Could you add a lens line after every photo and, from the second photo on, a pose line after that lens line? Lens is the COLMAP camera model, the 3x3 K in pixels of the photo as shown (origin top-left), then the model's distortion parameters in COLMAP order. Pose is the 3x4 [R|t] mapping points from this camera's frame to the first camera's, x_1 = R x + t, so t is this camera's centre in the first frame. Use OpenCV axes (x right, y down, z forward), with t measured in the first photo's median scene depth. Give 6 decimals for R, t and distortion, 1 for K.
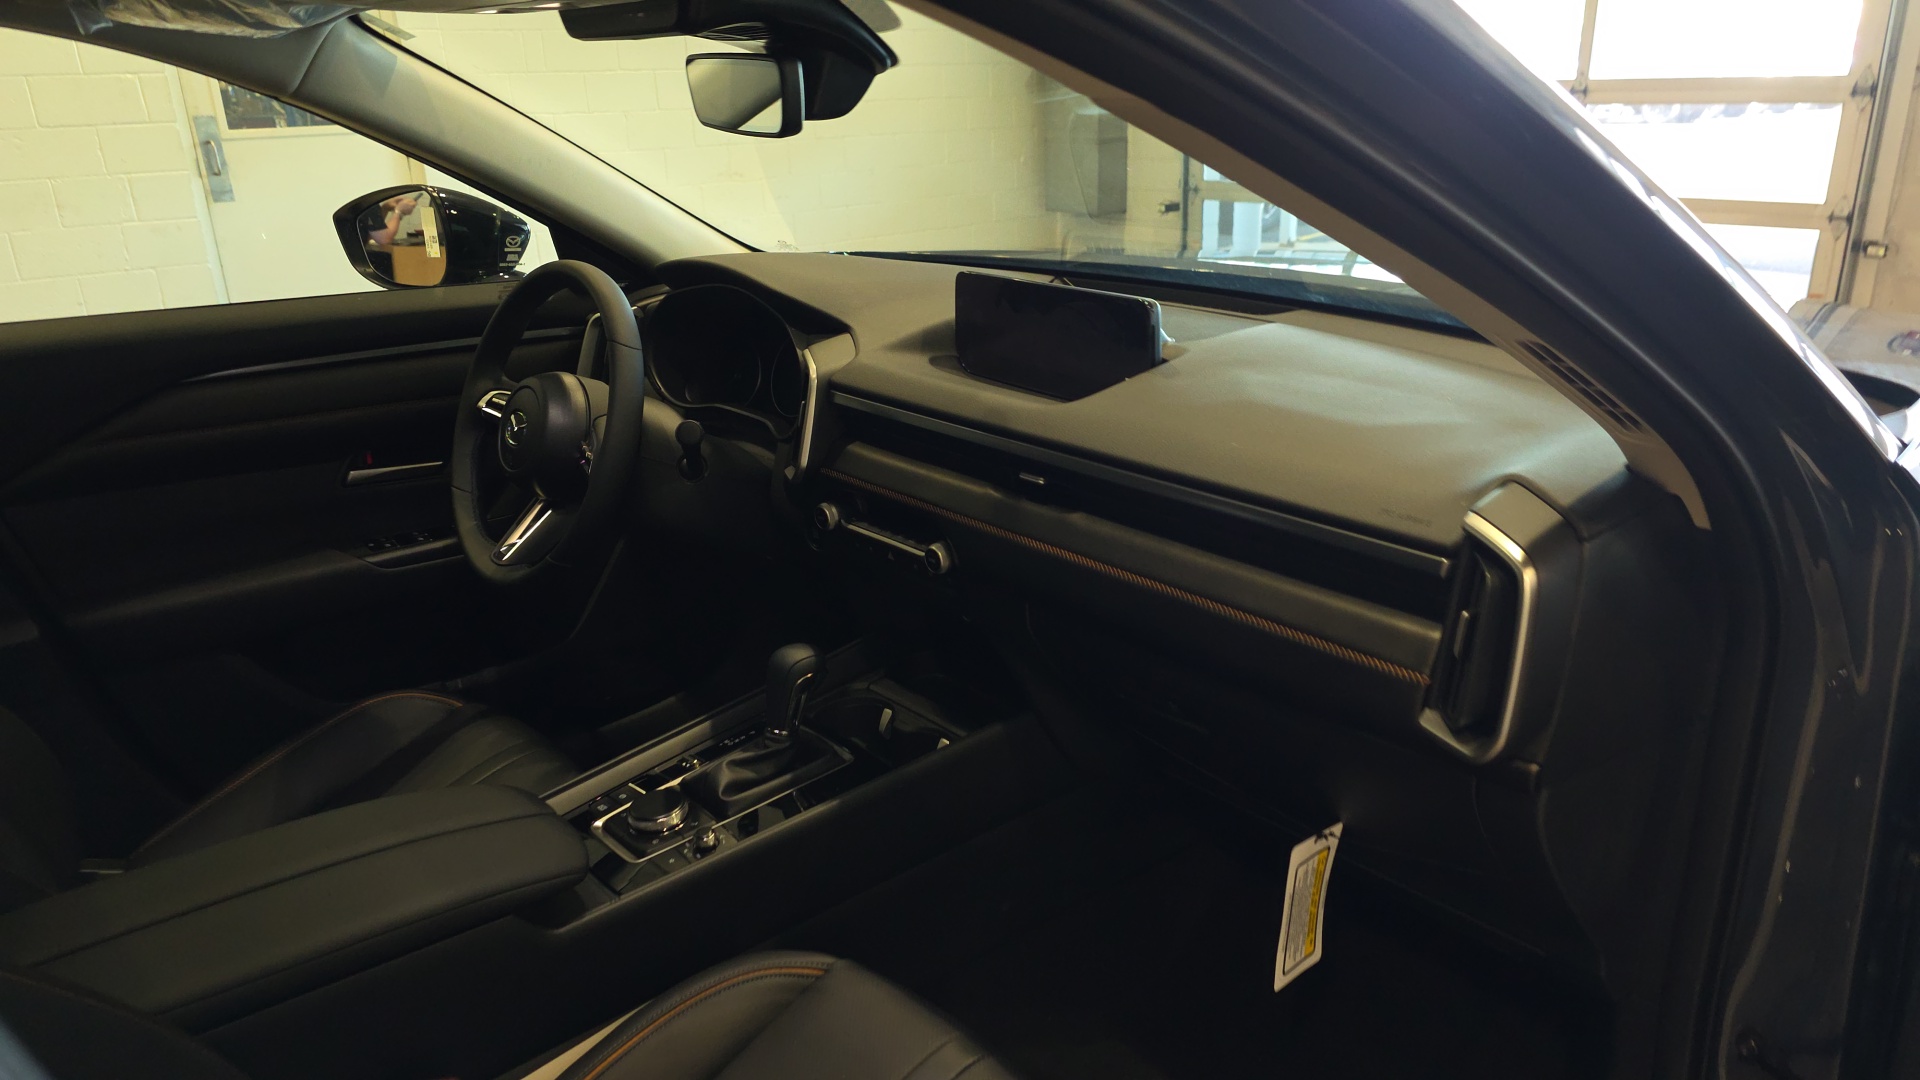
lens RADIAL K [[1322.8, 0, 1018.0], [0, 1322.8, 519.4], [0, 0, 1]] dist [0.039246, -0.037287]
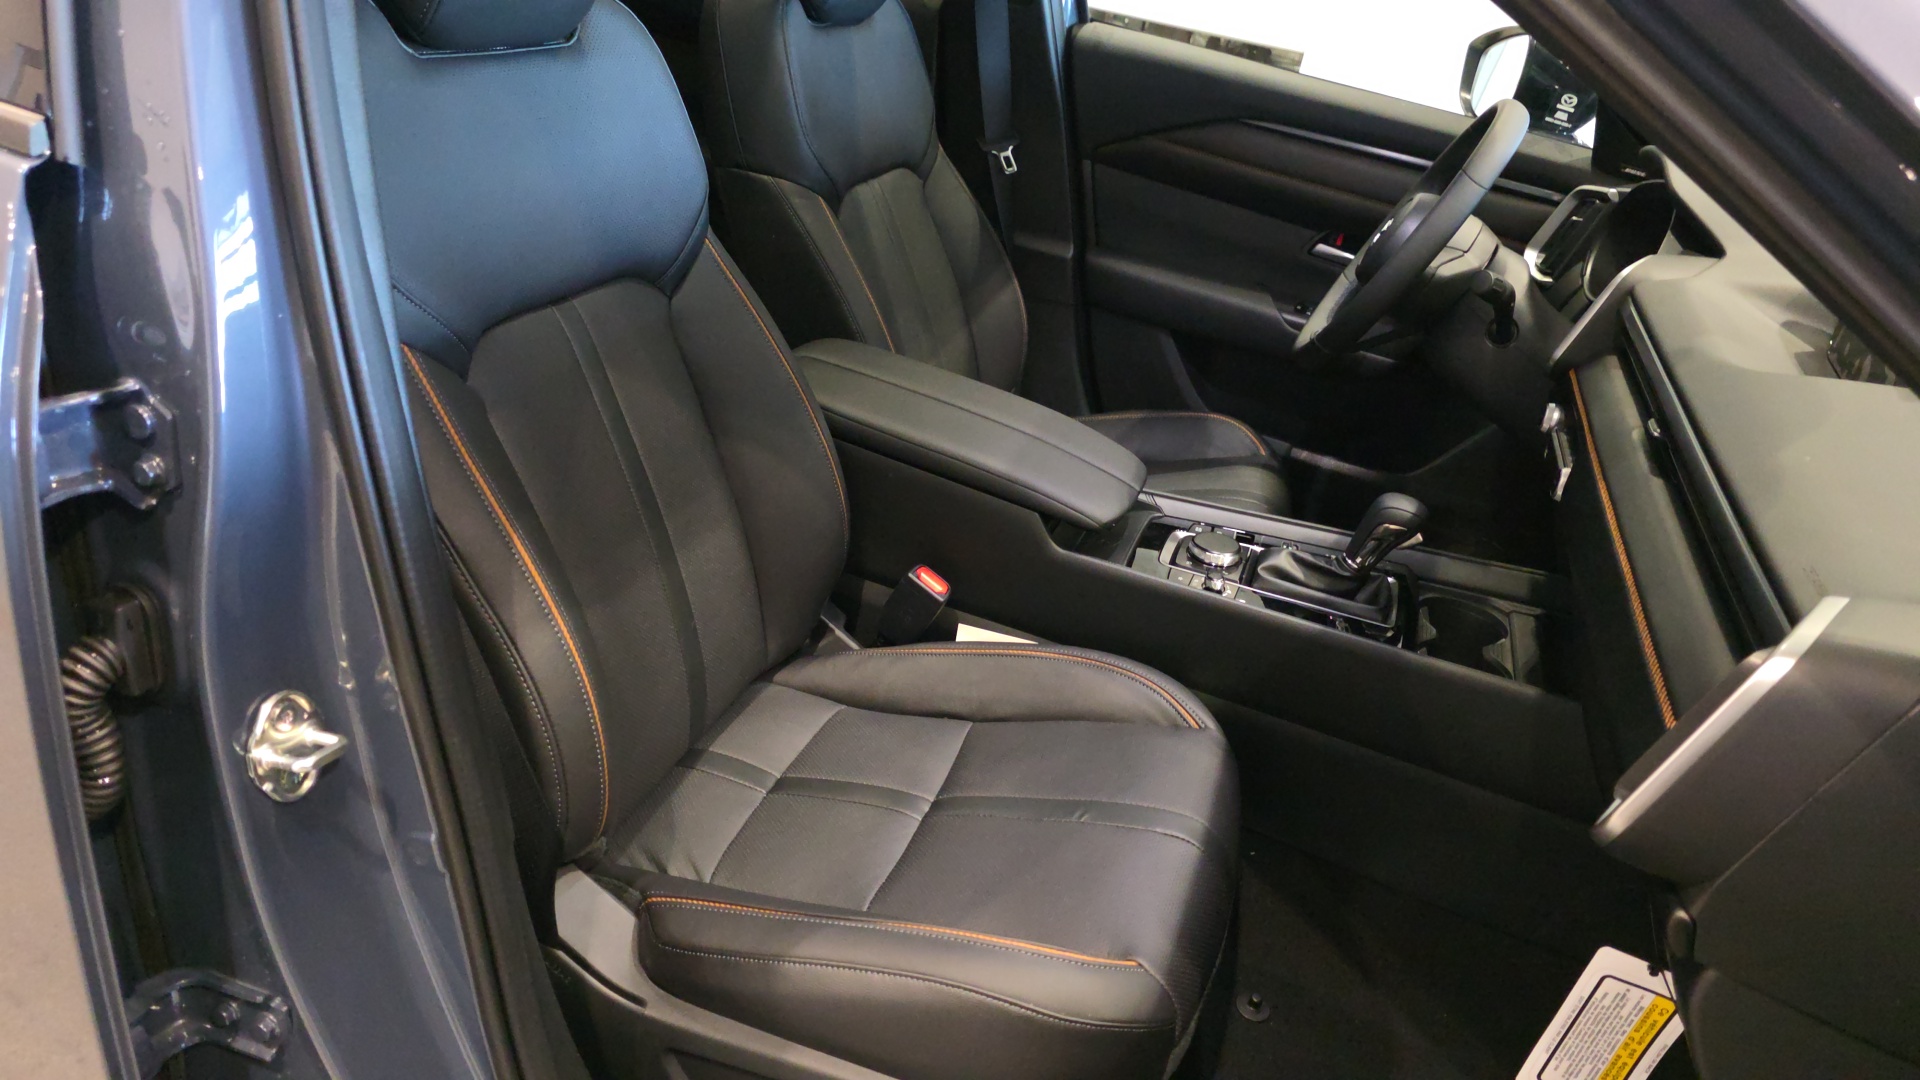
lens RADIAL K [[1322.8, 0, 956.1], [0, 1322.8, 510.9], [0, 0, 1]] dist [0.039246, -0.037287]
pose [[0.468877, 0.485604, -0.737796, 0.377293], [-0.450993, 0.849836, 0.272736, -0.013569], [0.759447, 0.204861, 0.617472, 0.113347]]
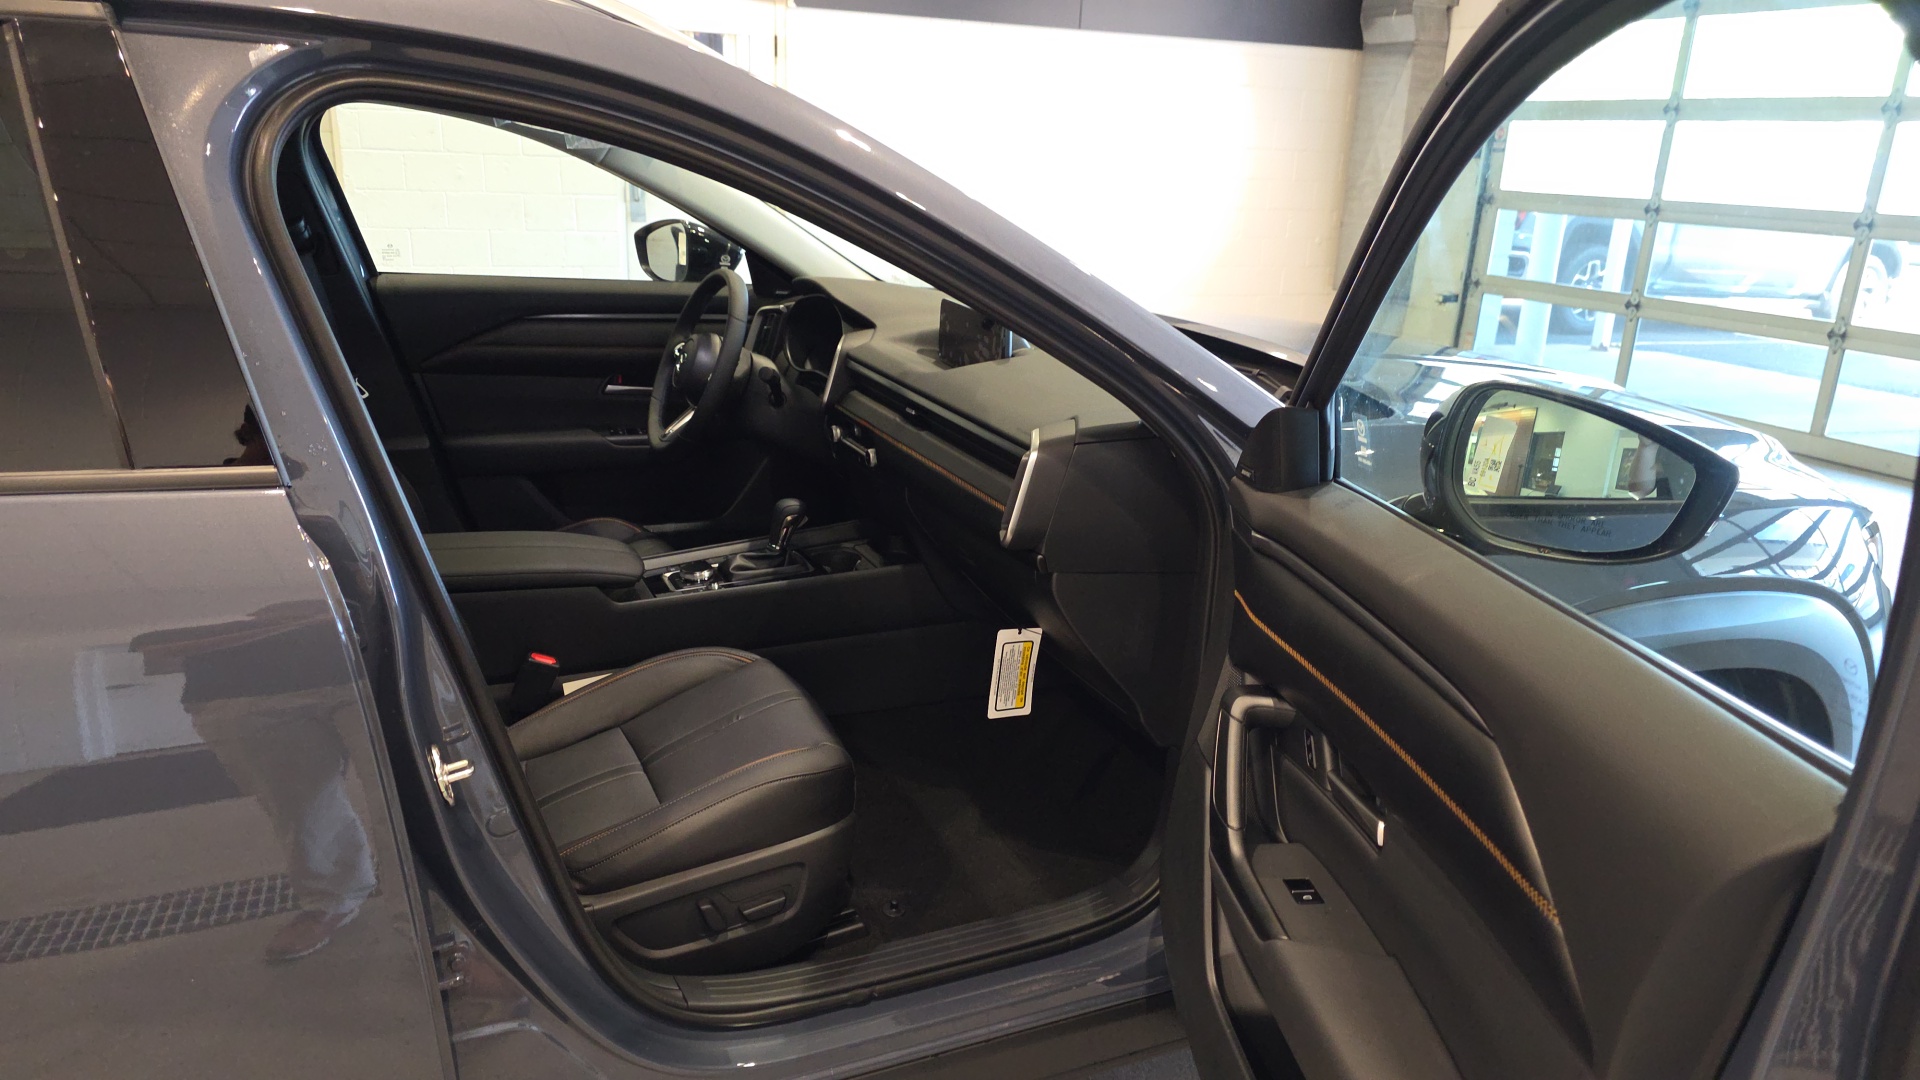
lens RADIAL K [[1322.8, 0, 978.3], [0, 1322.8, 547.3], [0, 0, 1]] dist [0.039246, -0.037287]
pose [[0.950854, 0.150142, -0.270802, 0.491614], [-0.157115, 0.987572, -0.004128, 0.115331], [0.266817, 0.046472, 0.962626, -0.541004]]
